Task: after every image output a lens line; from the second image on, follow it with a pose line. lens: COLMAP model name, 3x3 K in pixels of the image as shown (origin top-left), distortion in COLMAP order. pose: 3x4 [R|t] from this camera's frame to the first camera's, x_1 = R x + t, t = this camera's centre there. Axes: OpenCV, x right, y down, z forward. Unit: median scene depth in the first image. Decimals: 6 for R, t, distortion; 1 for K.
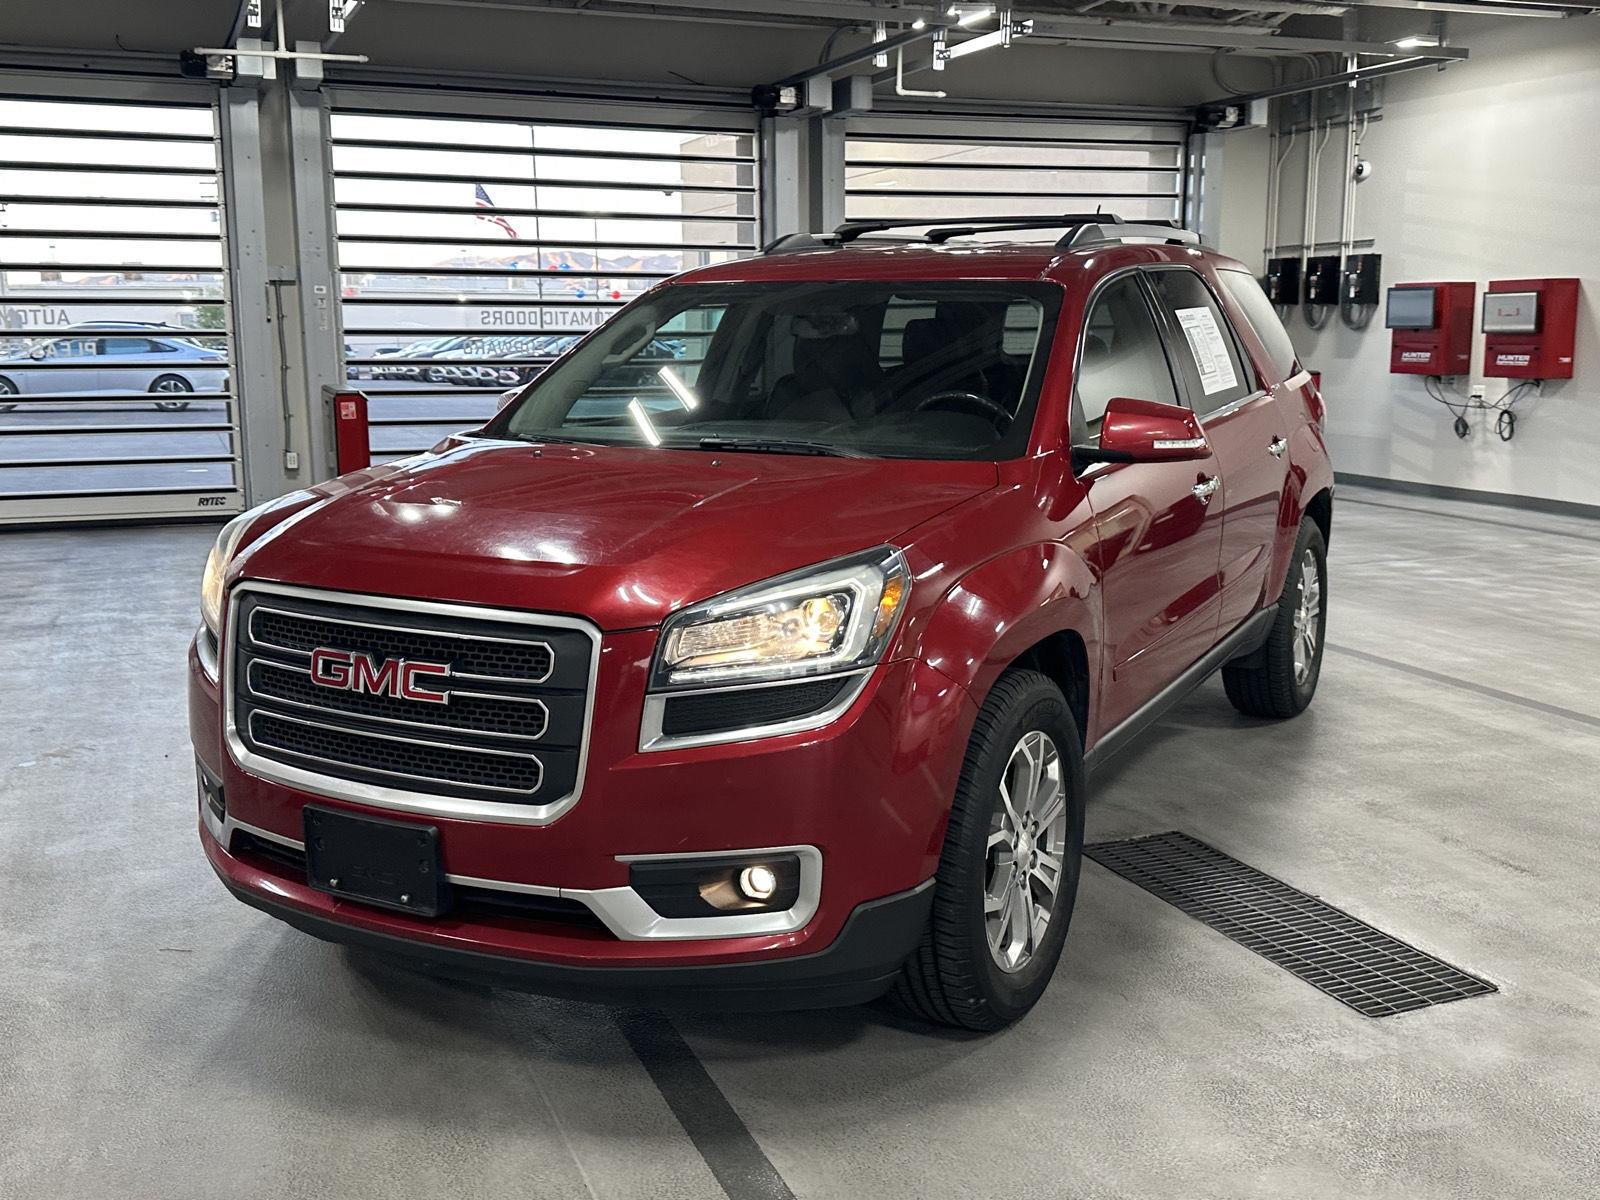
lens RADIAL K [[1551.7, 0, 786.3], [0, 1551.7, 601.4], [0, 0, 1]] dist [0.182311, -0.377000]
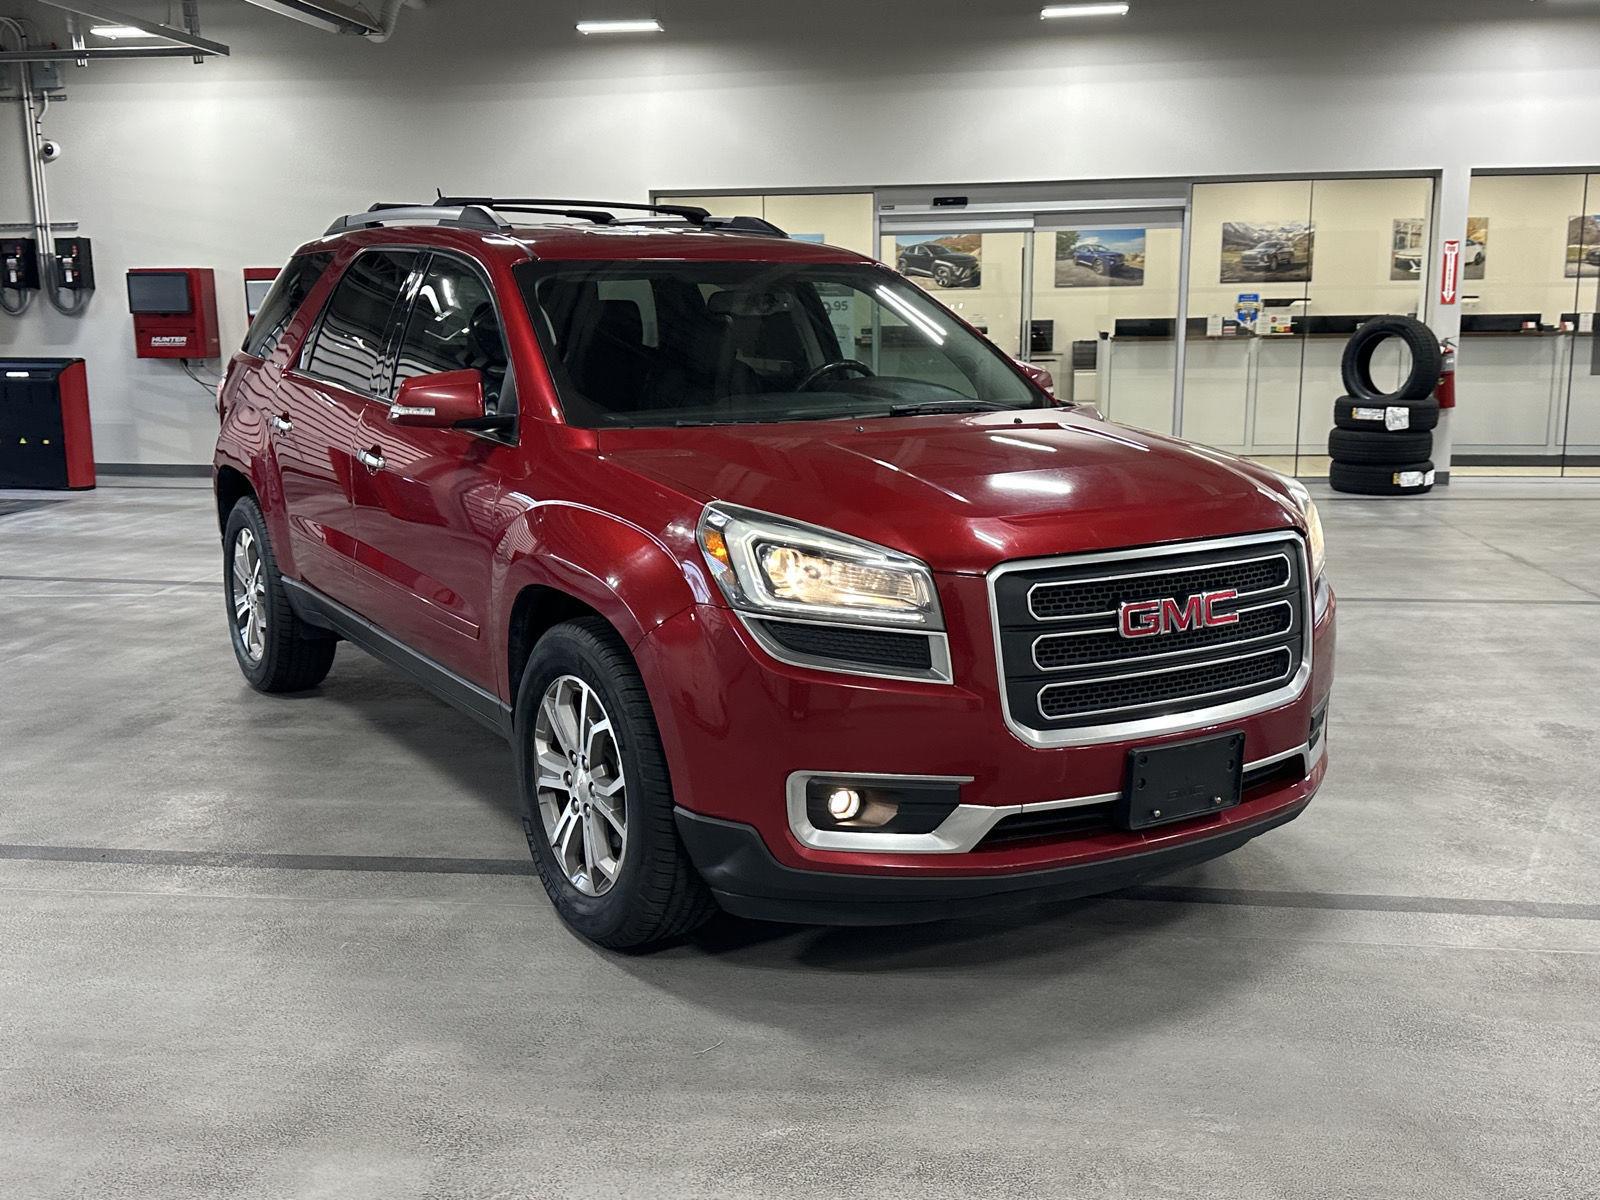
lens RADIAL K [[1555.6, 0, 789.1], [0, 1555.6, 617.6], [0, 0, 1]] dist [0.160688, -0.304970]
pose [[0.484582, -0.174538, 0.857156, -0.523057], [0.160373, 0.981009, 0.109093, -0.045137], [-0.859919, 0.084601, 0.503371, 0.262426]]
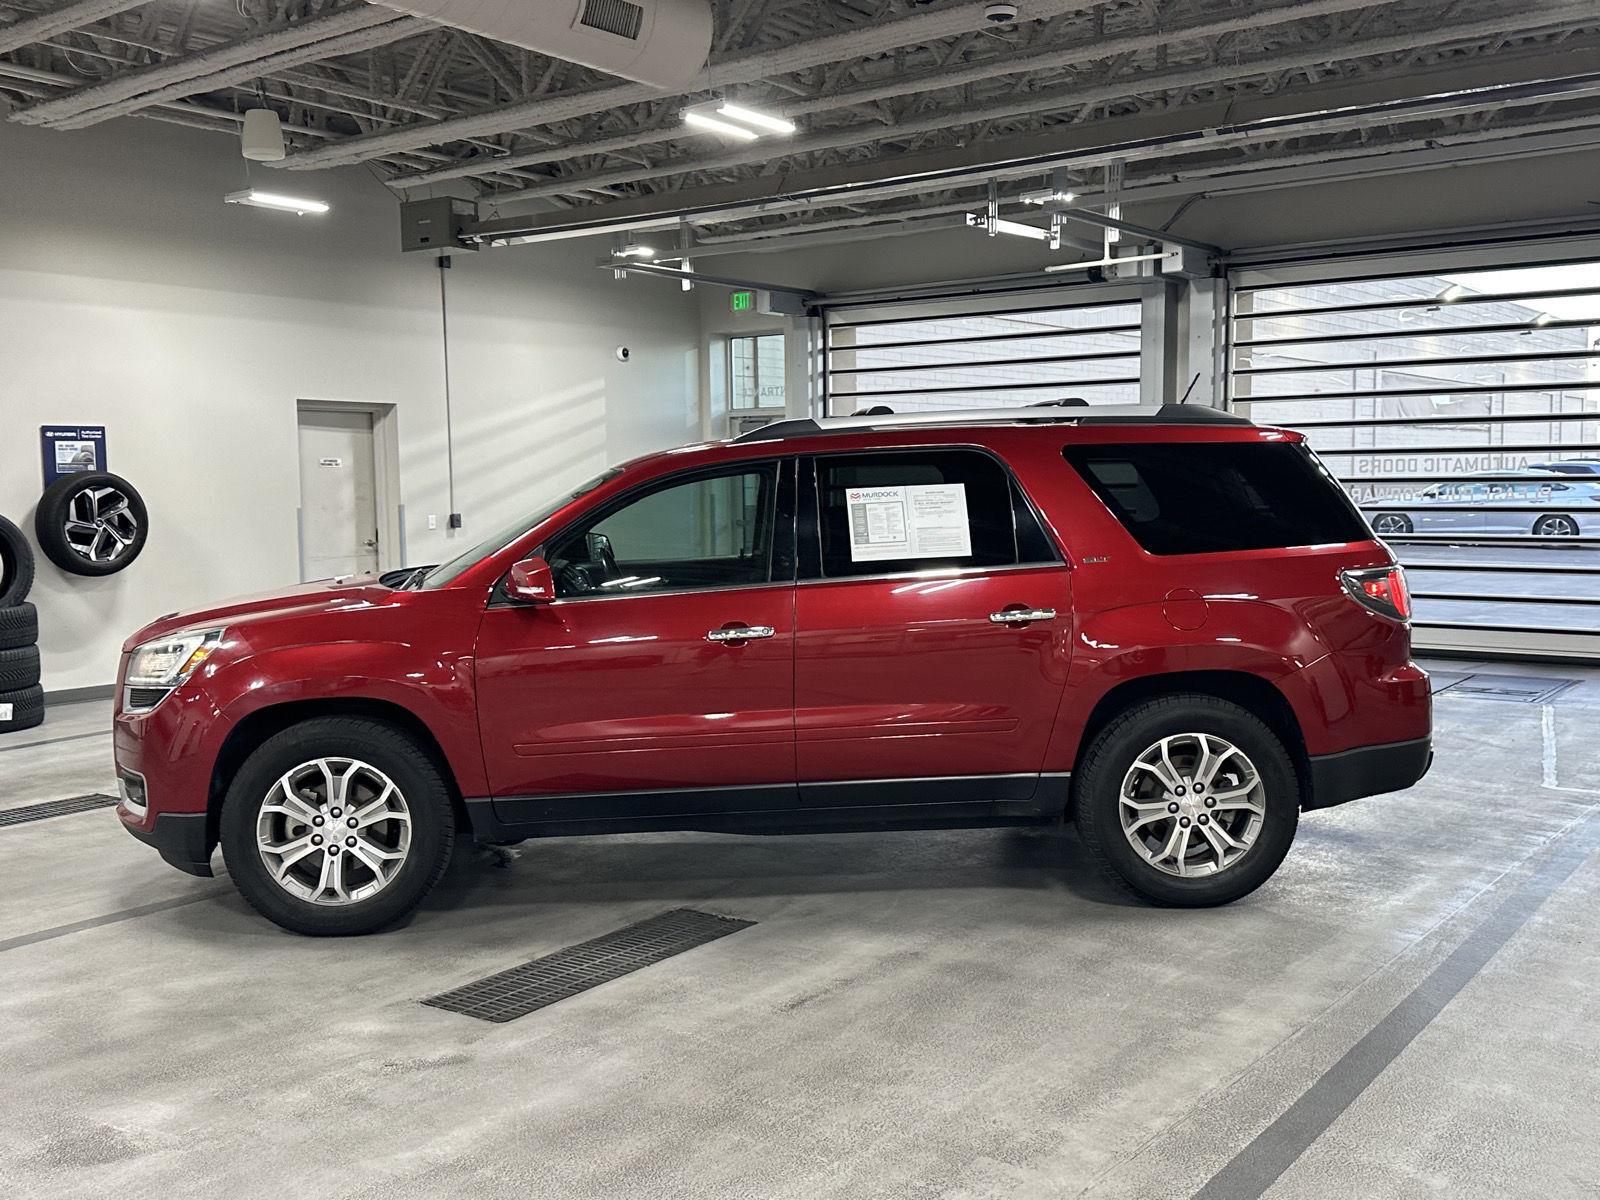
lens RADIAL K [[1546.0, 0, 783.4], [0, 1546.0, 624.2], [0, 0, 1]] dist [0.208419, -0.443212]
pose [[0.524817, 0.078933, -0.847547, 0.773202], [-0.135330, 0.990764, 0.008472, -0.056378], [0.840388, 0.110253, 0.530652, 0.226798]]
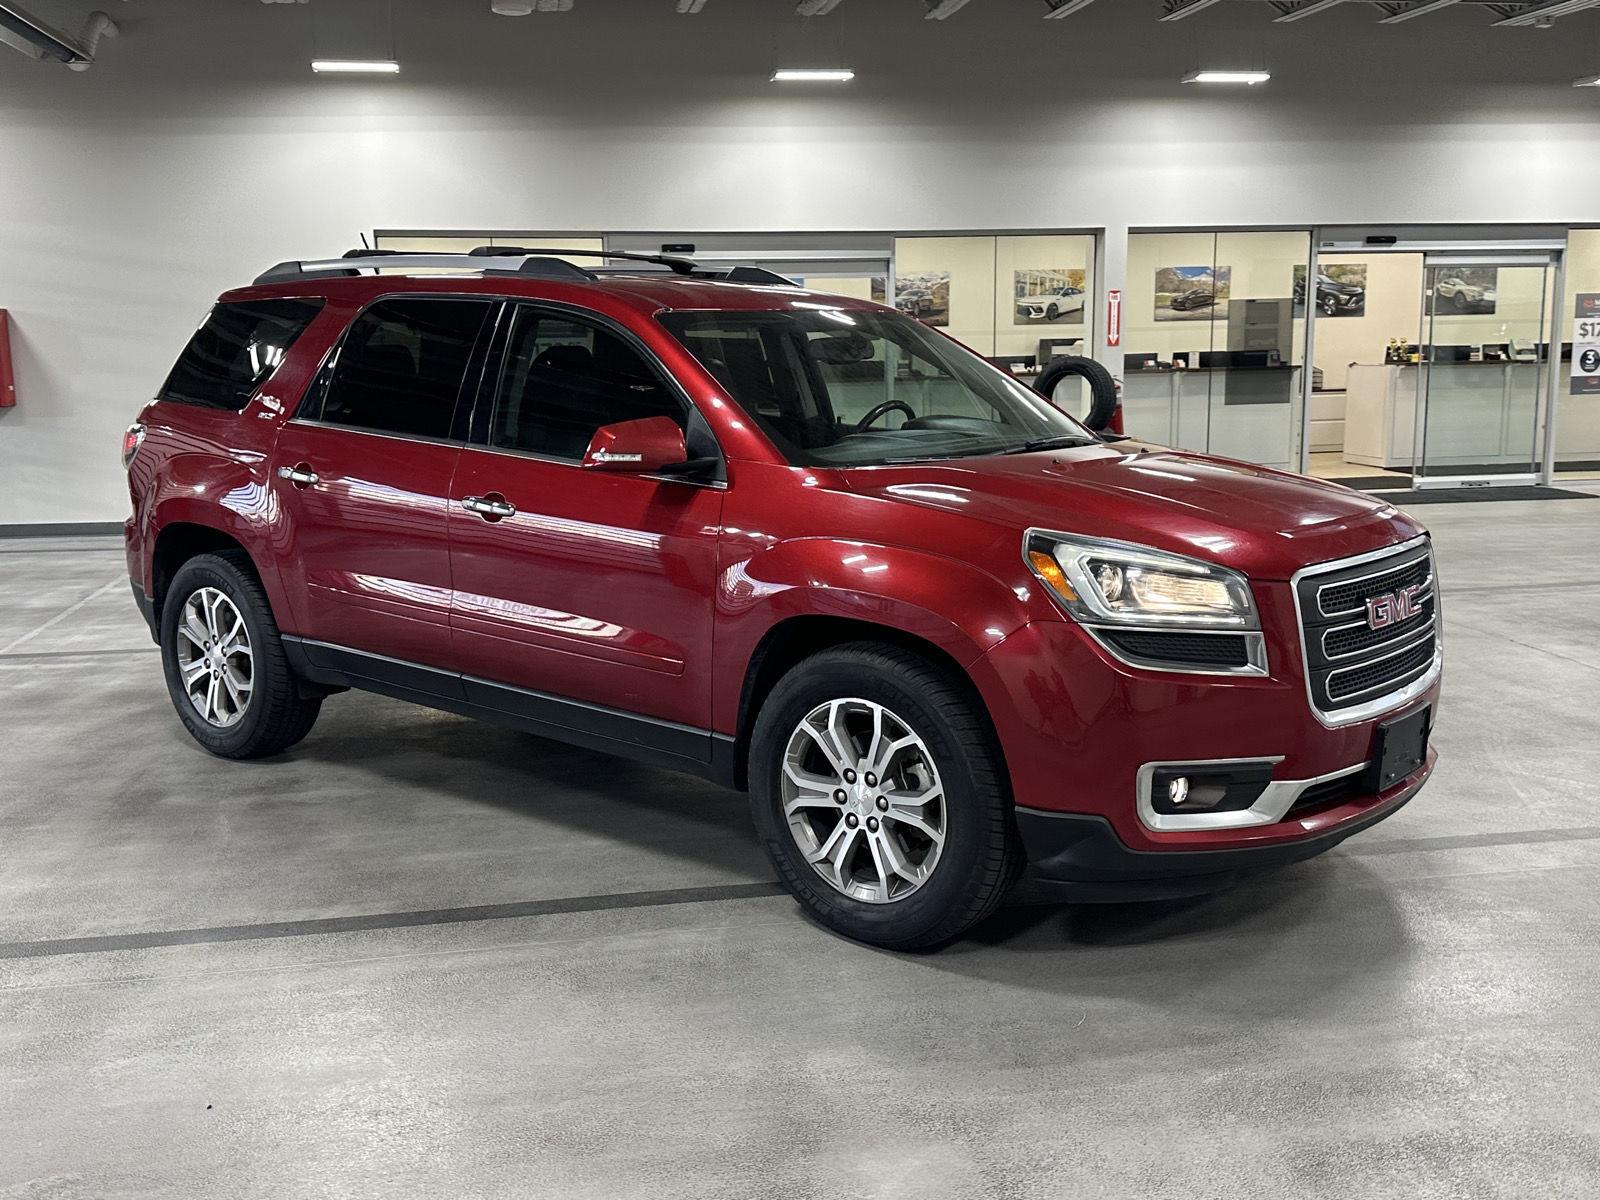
lens RADIAL K [[1551.7, 0, 786.3], [0, 1551.7, 601.4], [0, 0, 1]] dist [0.182311, -0.377000]
pose [[0.200351, -0.164697, 0.965782, -0.639752], [0.183518, 0.974630, 0.128135, -0.086345], [-0.962383, 0.151566, 0.225493, 0.462195]]
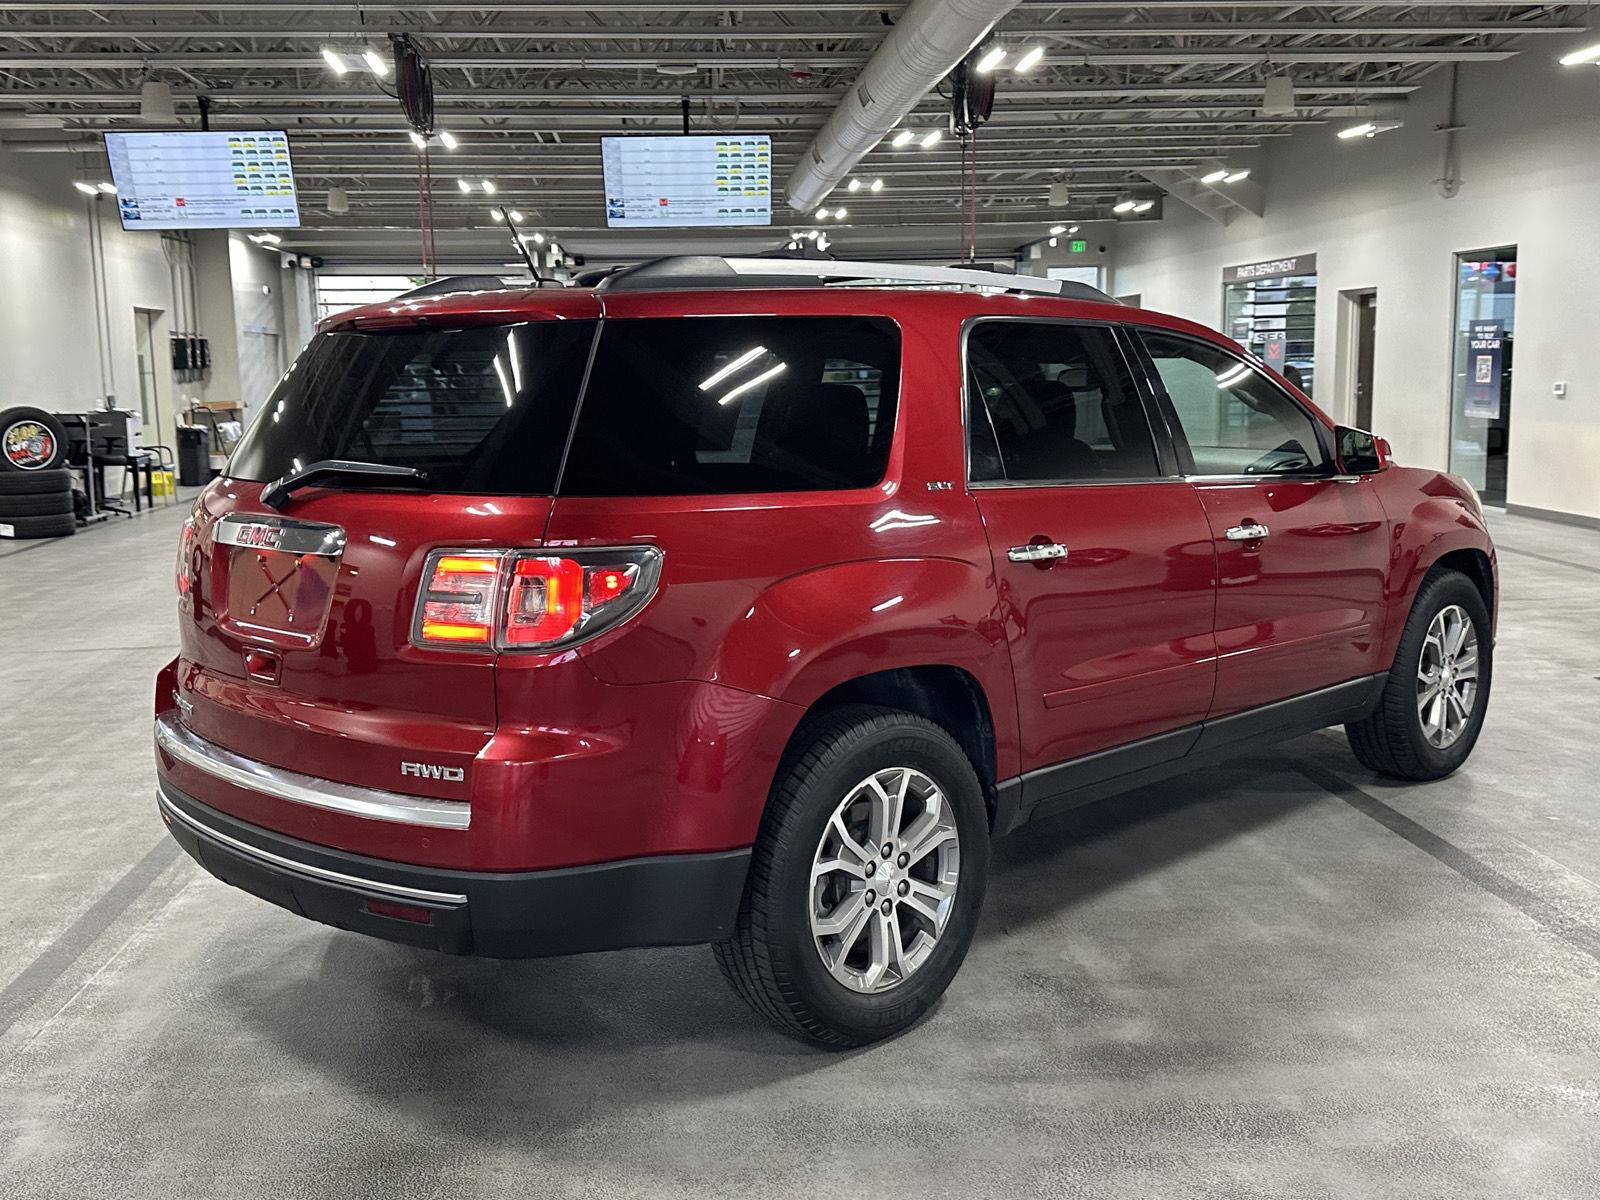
lens RADIAL K [[1551.7, 0, 786.3], [0, 1551.7, 601.4], [0, 0, 1]] dist [0.182311, -0.377000]
pose [[-0.957797, -0.020640, 0.286704, -0.066533], [0.073299, 0.946907, 0.313042, -0.243935], [-0.277943, 0.320846, -0.905431, 1.316459]]
